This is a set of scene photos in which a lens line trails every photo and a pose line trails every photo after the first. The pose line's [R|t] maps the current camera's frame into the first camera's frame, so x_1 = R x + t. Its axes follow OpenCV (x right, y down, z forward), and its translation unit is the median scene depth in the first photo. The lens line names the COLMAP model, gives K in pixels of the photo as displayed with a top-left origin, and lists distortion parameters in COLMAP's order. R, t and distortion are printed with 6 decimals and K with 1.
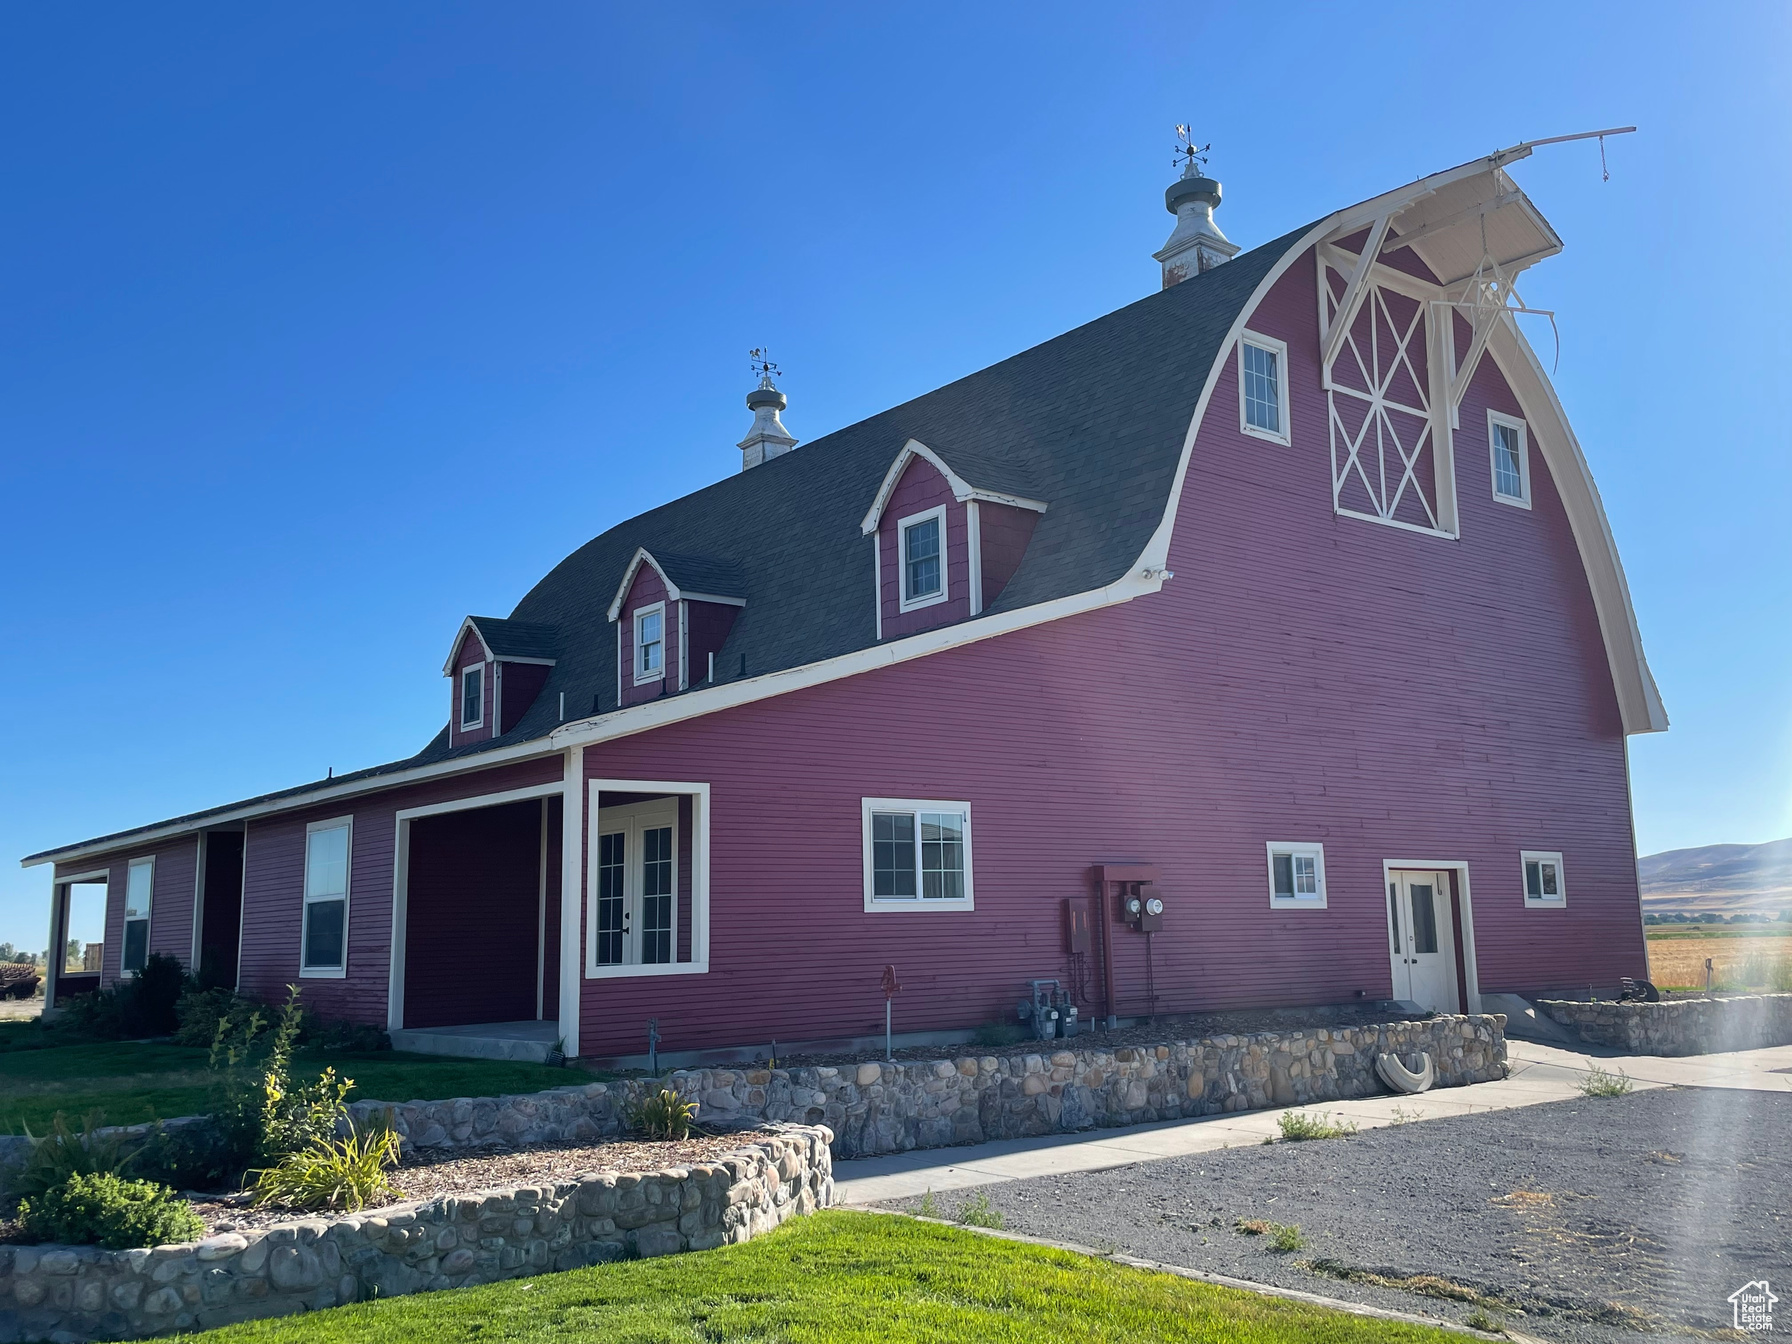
lens RADIAL K [[1573.4, 0, 858.7], [0, 1573.4, 675.1], [0, 0, 1]] dist [0.124385, -0.256077]
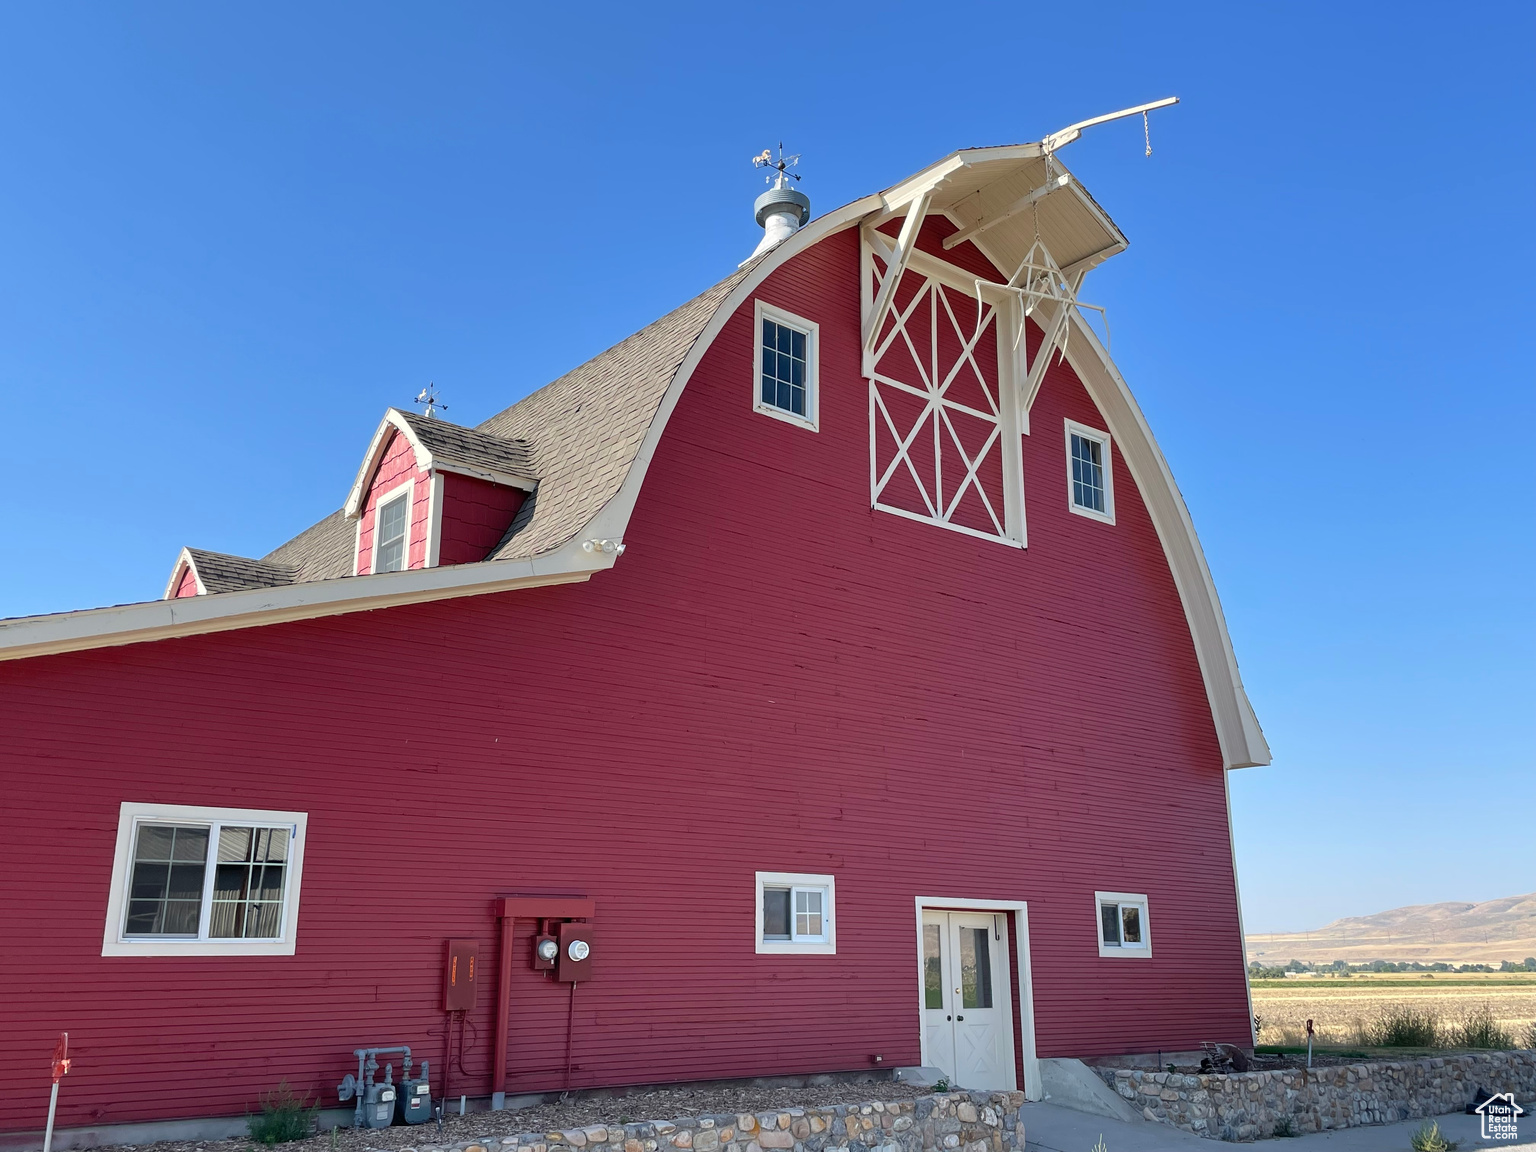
lens RADIAL K [[1348.6, 0, 736.1], [0, 1348.6, 578.7], [0, 0, 1]] dist [0.124385, -0.256077]
pose [[0.999627, 0.020343, 0.018229, 0.213294], [-0.018045, 0.992805, -0.118373, 0.032475], [-0.020505, 0.118000, 0.992802, 0.240793]]
